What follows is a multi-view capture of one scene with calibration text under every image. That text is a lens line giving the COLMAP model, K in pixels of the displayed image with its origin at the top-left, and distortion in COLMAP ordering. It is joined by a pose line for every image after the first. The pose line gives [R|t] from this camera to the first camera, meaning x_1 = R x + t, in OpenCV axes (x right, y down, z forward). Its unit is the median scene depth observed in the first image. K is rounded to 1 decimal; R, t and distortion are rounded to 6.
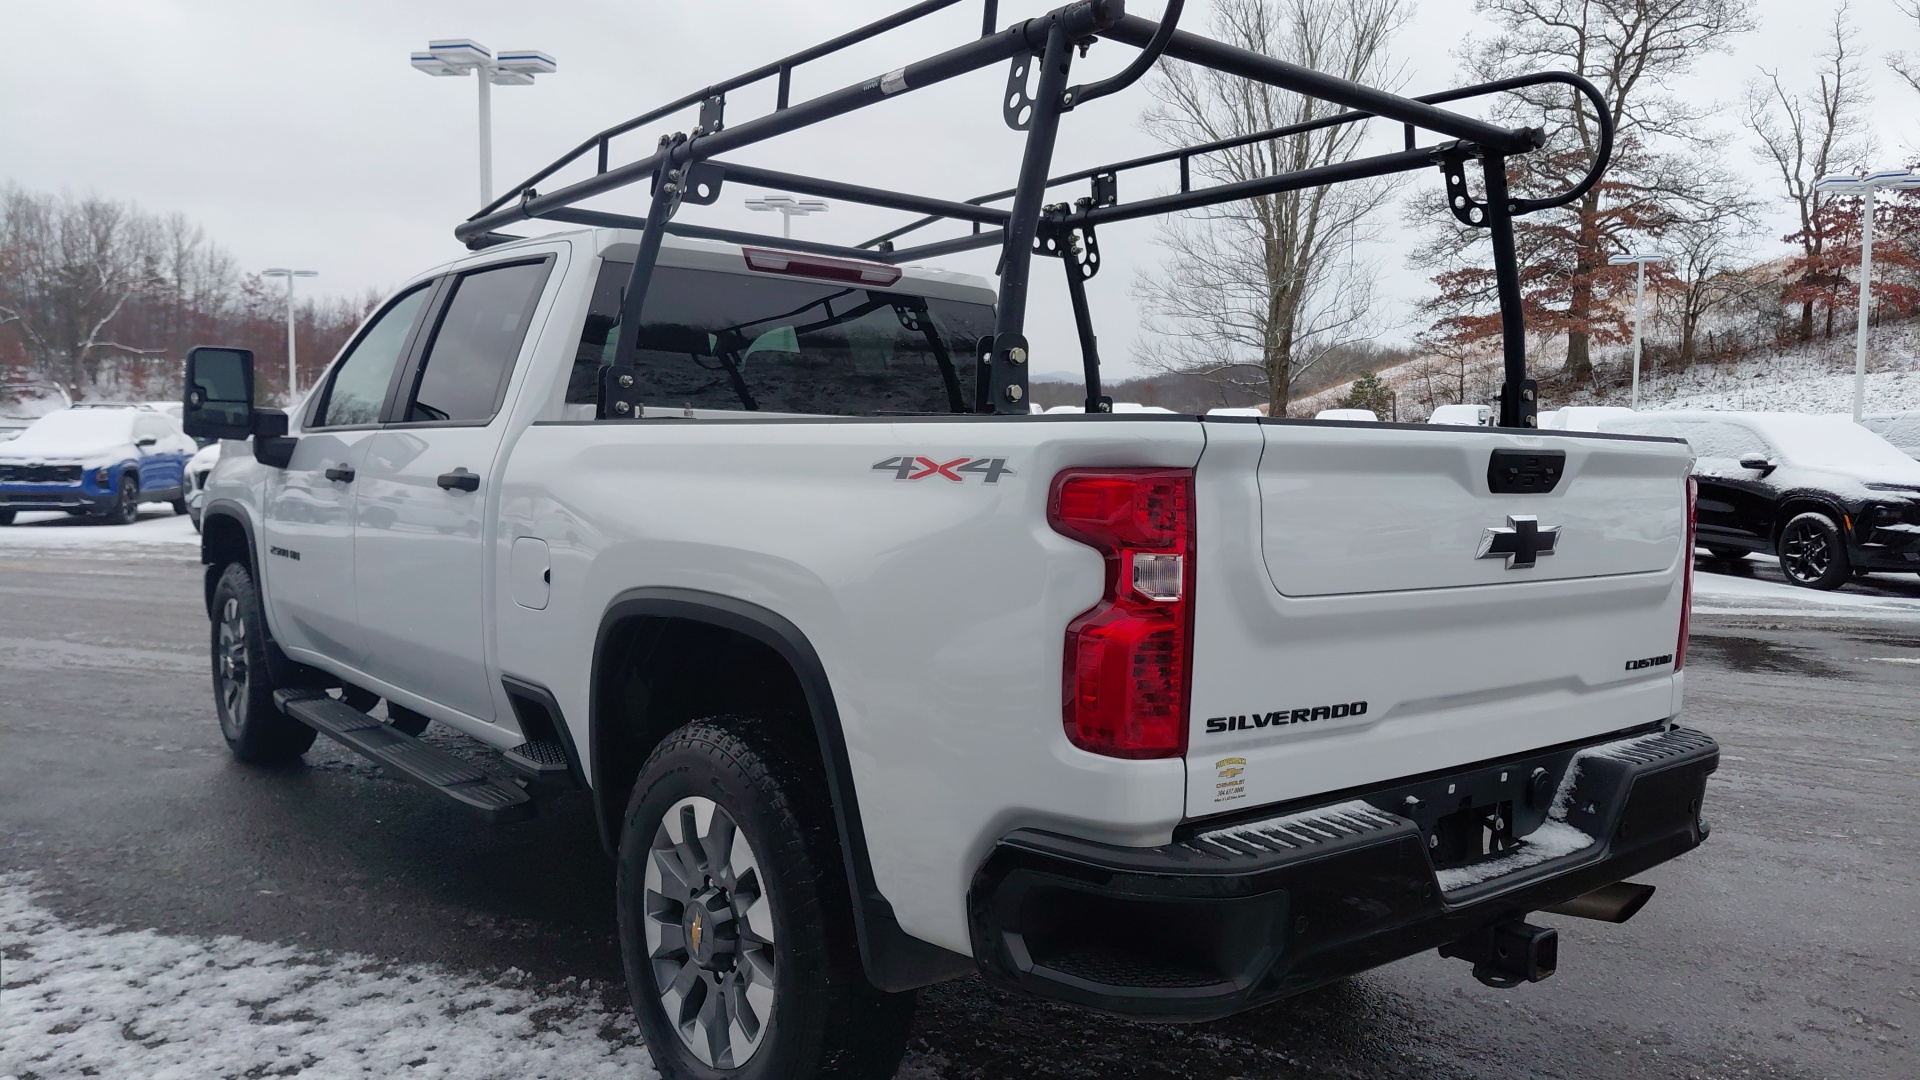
lens RADIAL K [[1435.1, 0, 984.3], [0, 1435.1, 556.4], [0, 0, 1]] dist [0.043882, -0.084465]
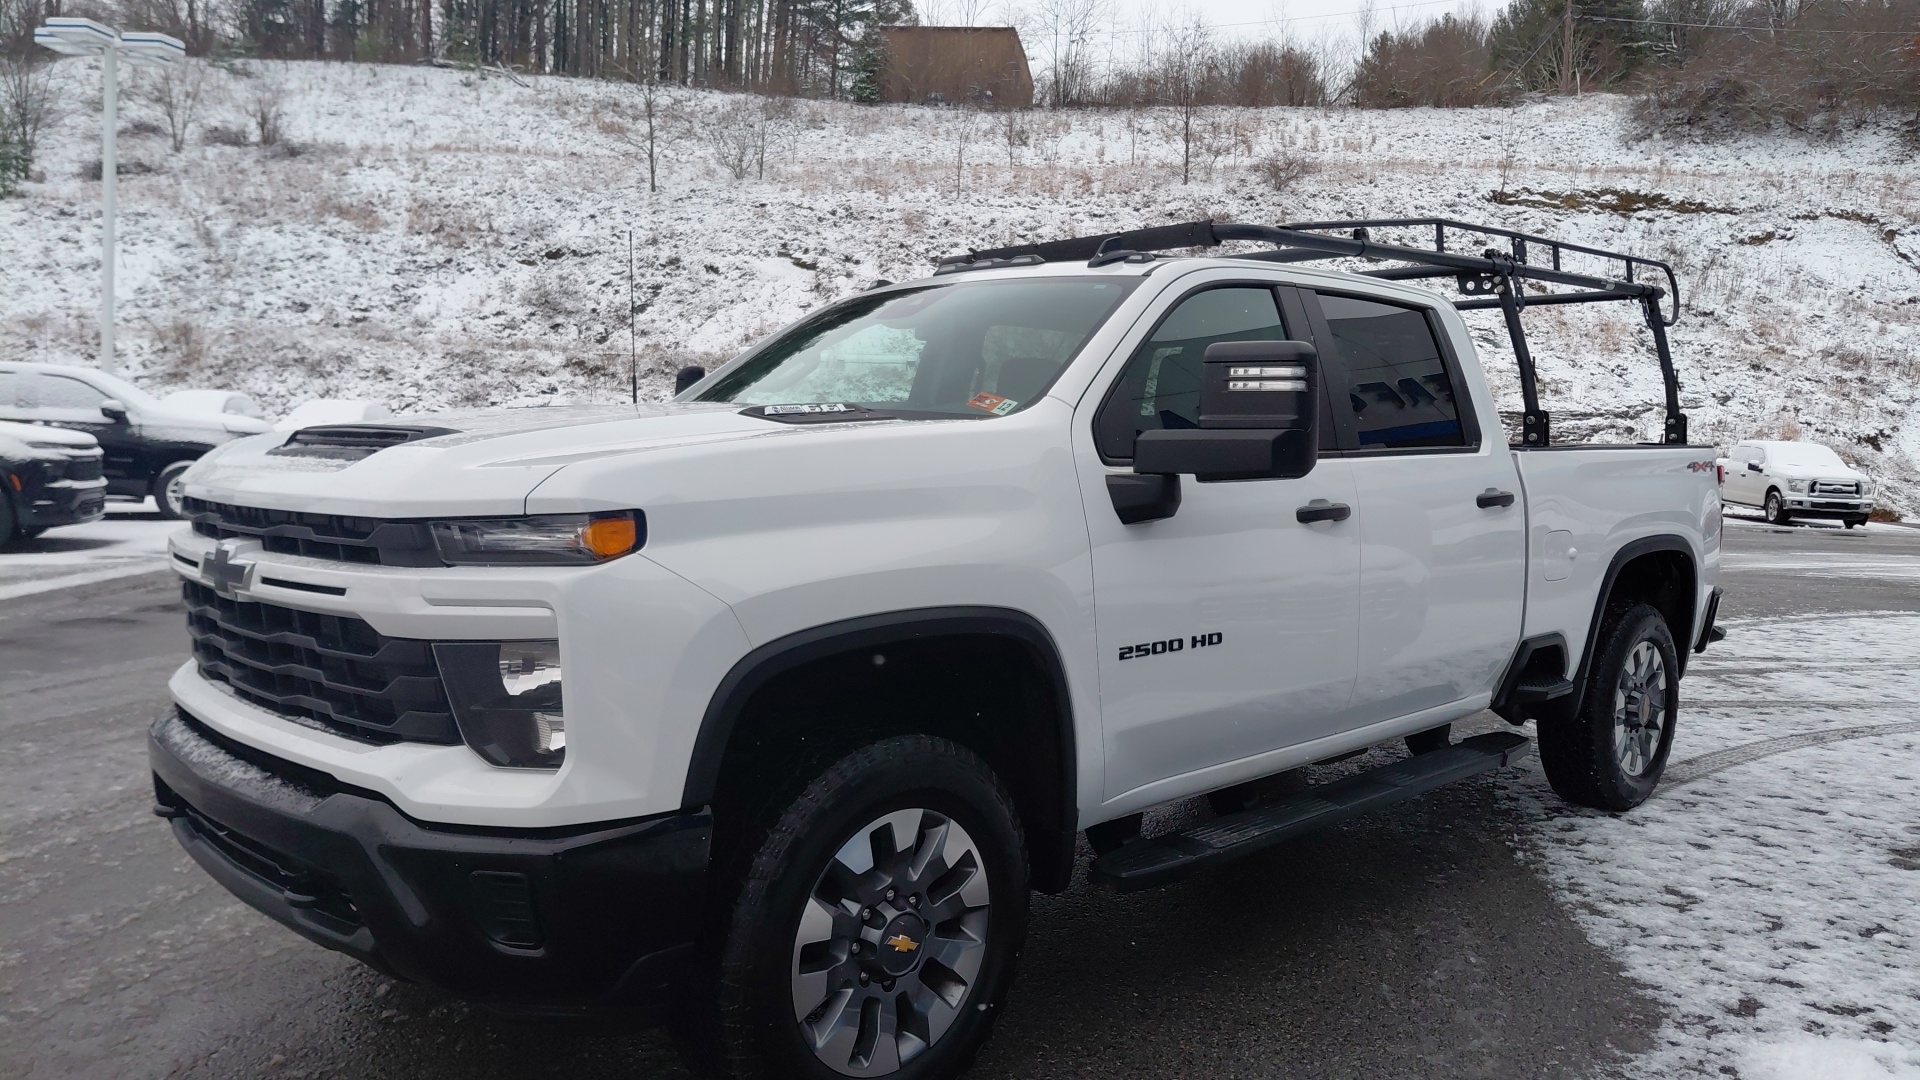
lens RADIAL K [[1435.1, 0, 967.1], [0, 1435.1, 526.7], [0, 0, 1]] dist [0.043882, -0.084465]
pose [[-0.101149, -0.085471, 0.991193, -1.583433], [0.055434, 0.994271, 0.091393, -0.170743], [-0.993326, 0.064190, -0.095831, 1.621813]]
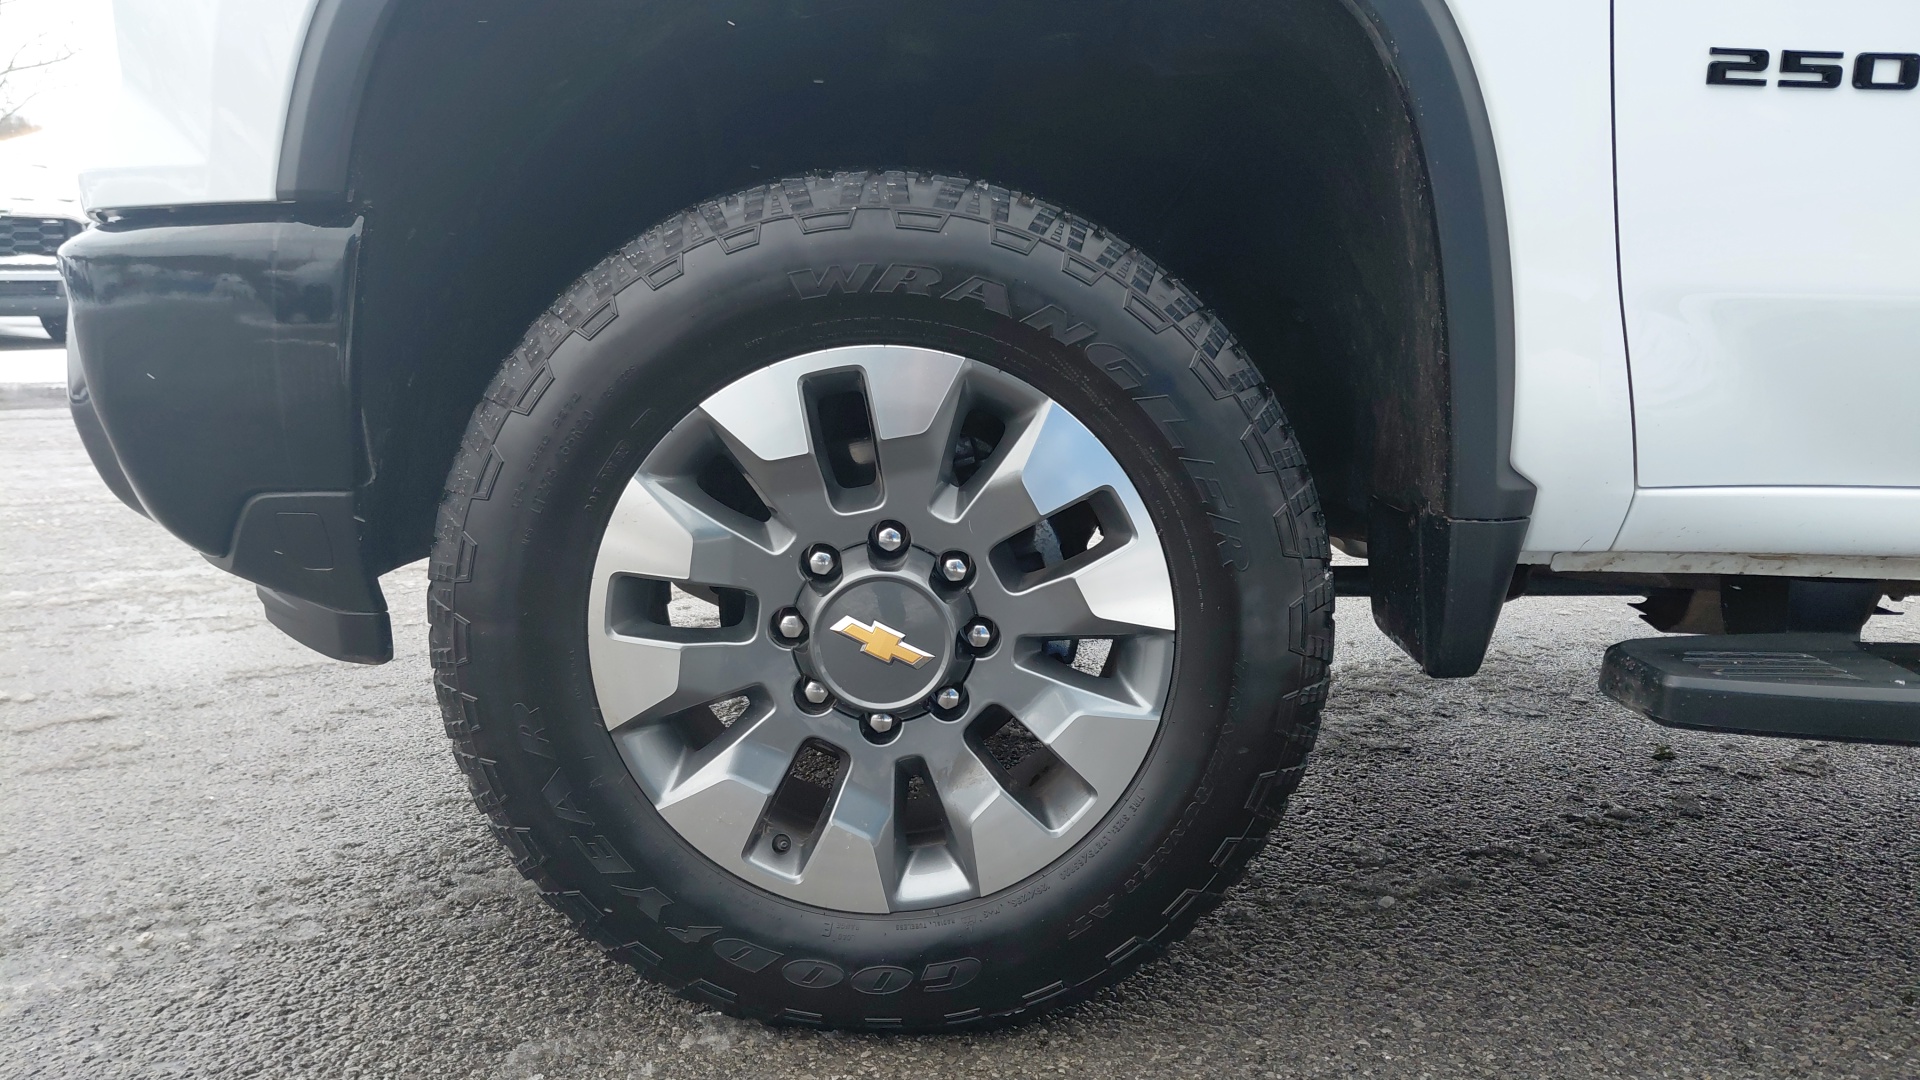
lens RADIAL K [[1435.1, 0, 971.1], [0, 1435.1, 532.0], [0, 0, 1]] dist [0.043882, -0.084465]
pose [[0.634087, -0.136504, 0.761118, -1.066846], [0.036413, 0.988474, 0.146945, 0.047952], [-0.772404, -0.065462, 0.631749, 1.360243]]
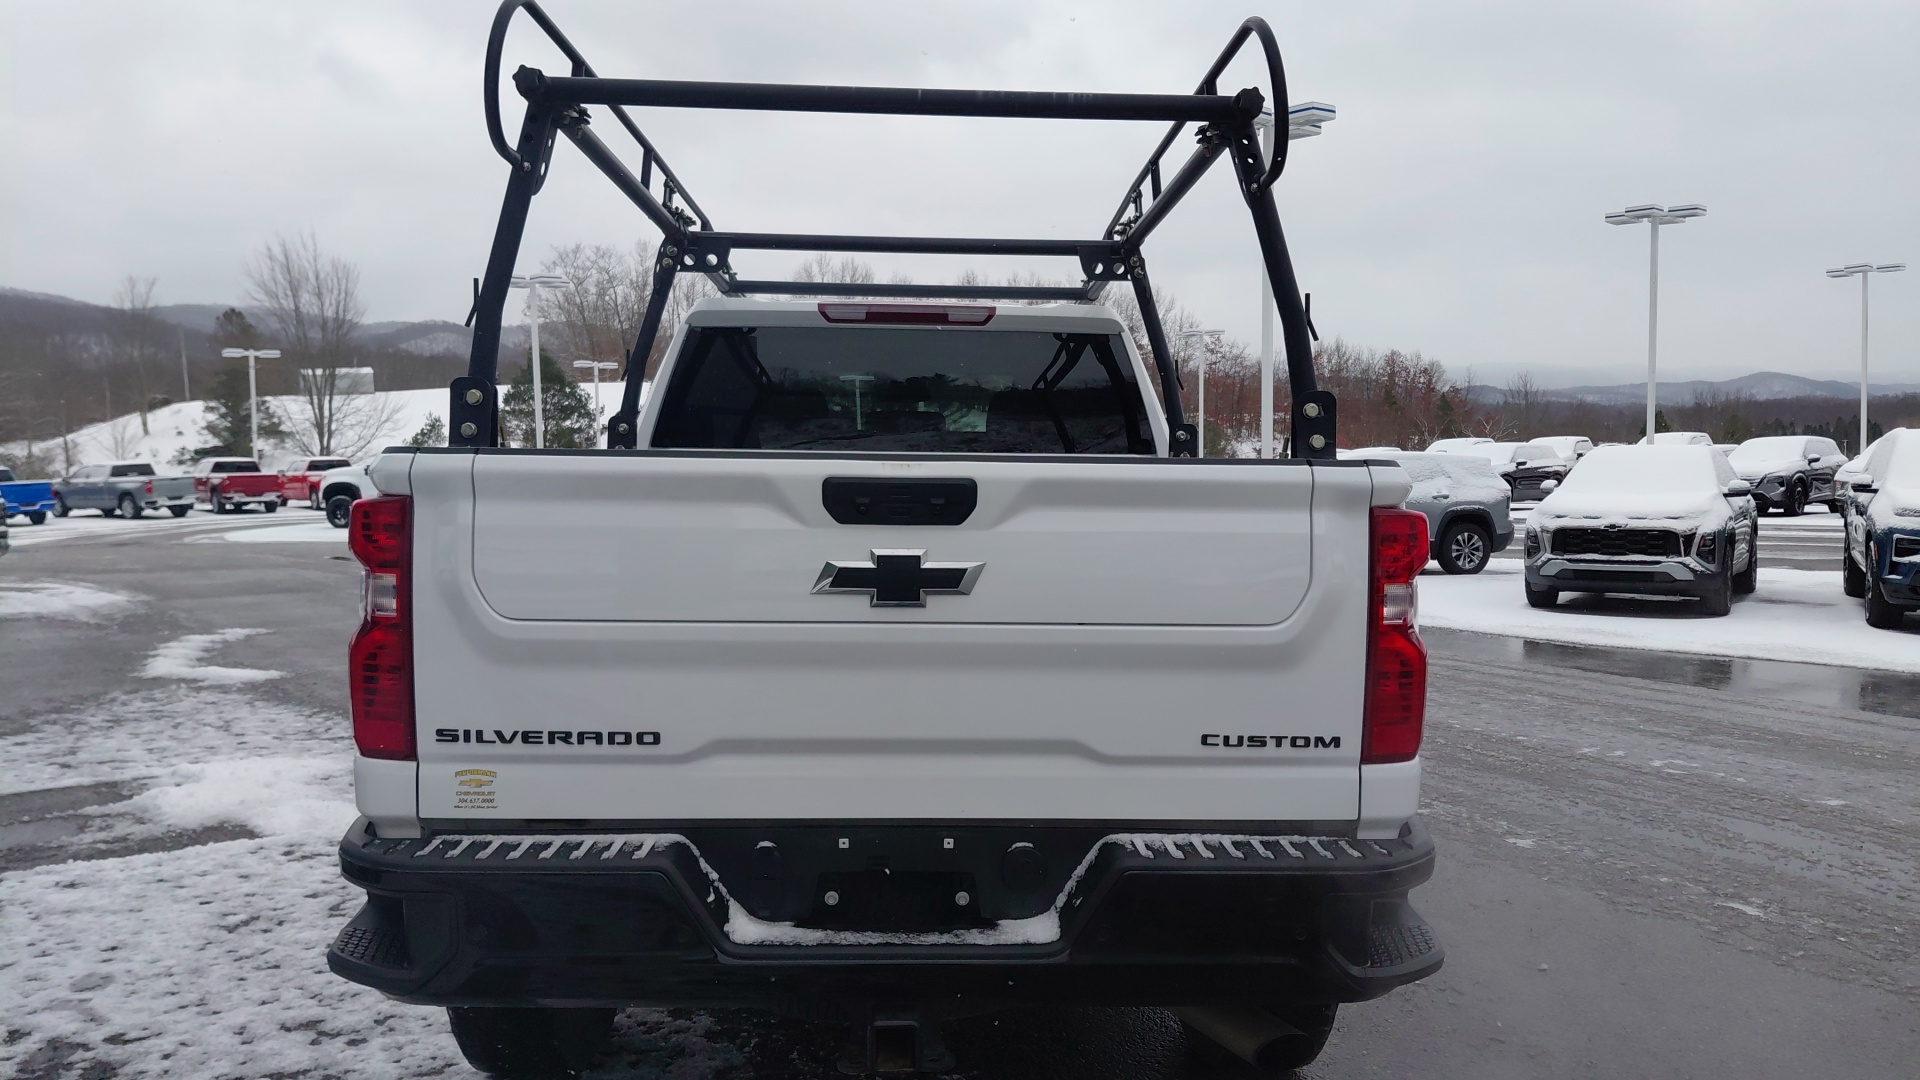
lens RADIAL K [[1435.1, 0, 985.0], [0, 1435.1, 560.9], [0, 0, 1]] dist [0.043882, -0.084465]
pose [[0.798741, 0.022240, -0.601264, 0.692393], [-0.037046, 0.999238, -0.012253, -0.008924], [0.600533, 0.032061, 0.798957, 0.230230]]
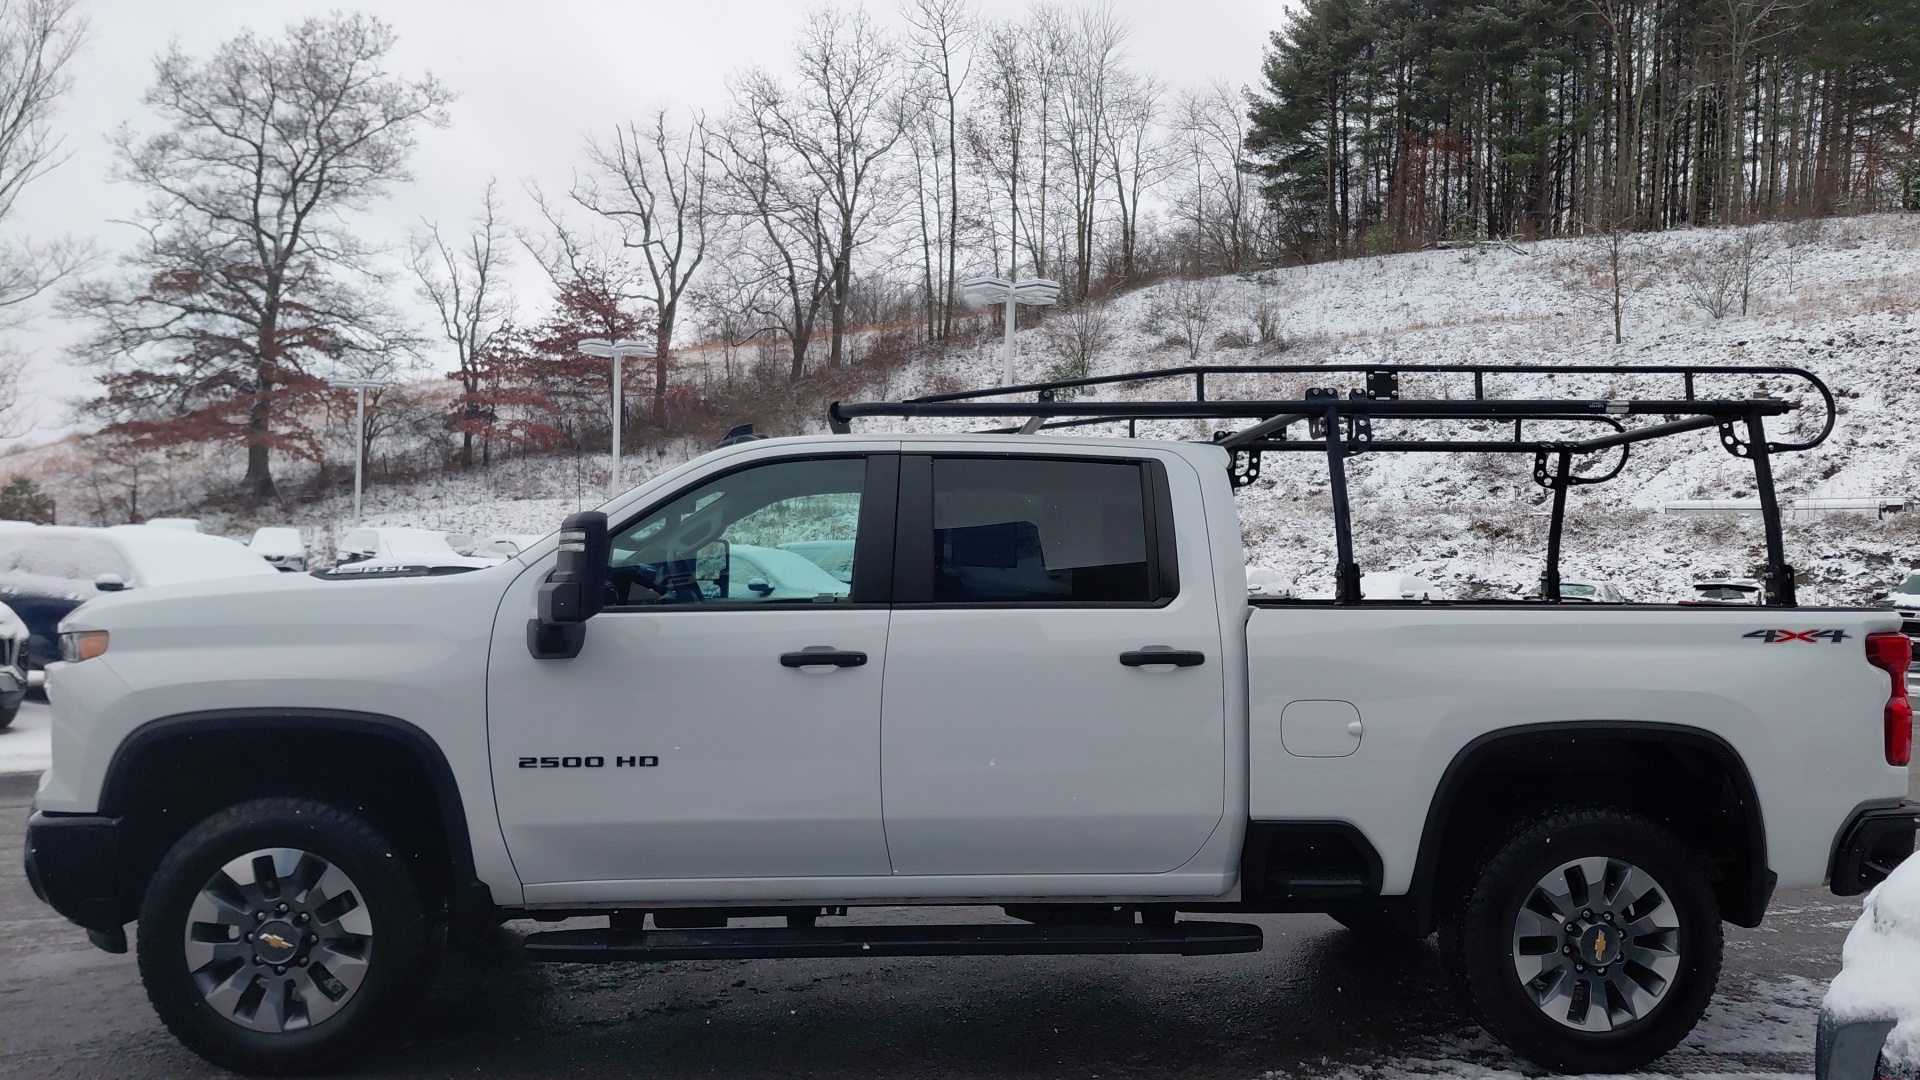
lens RADIAL K [[1435.1, 0, 978.7], [0, 1435.1, 536.8], [0, 0, 1]] dist [0.043882, -0.084465]
pose [[0.588126, 0.013217, 0.808661, -1.411468], [0.059254, 0.996475, -0.059381, -0.090779], [-0.806596, 0.082840, 0.585270, 0.467482]]
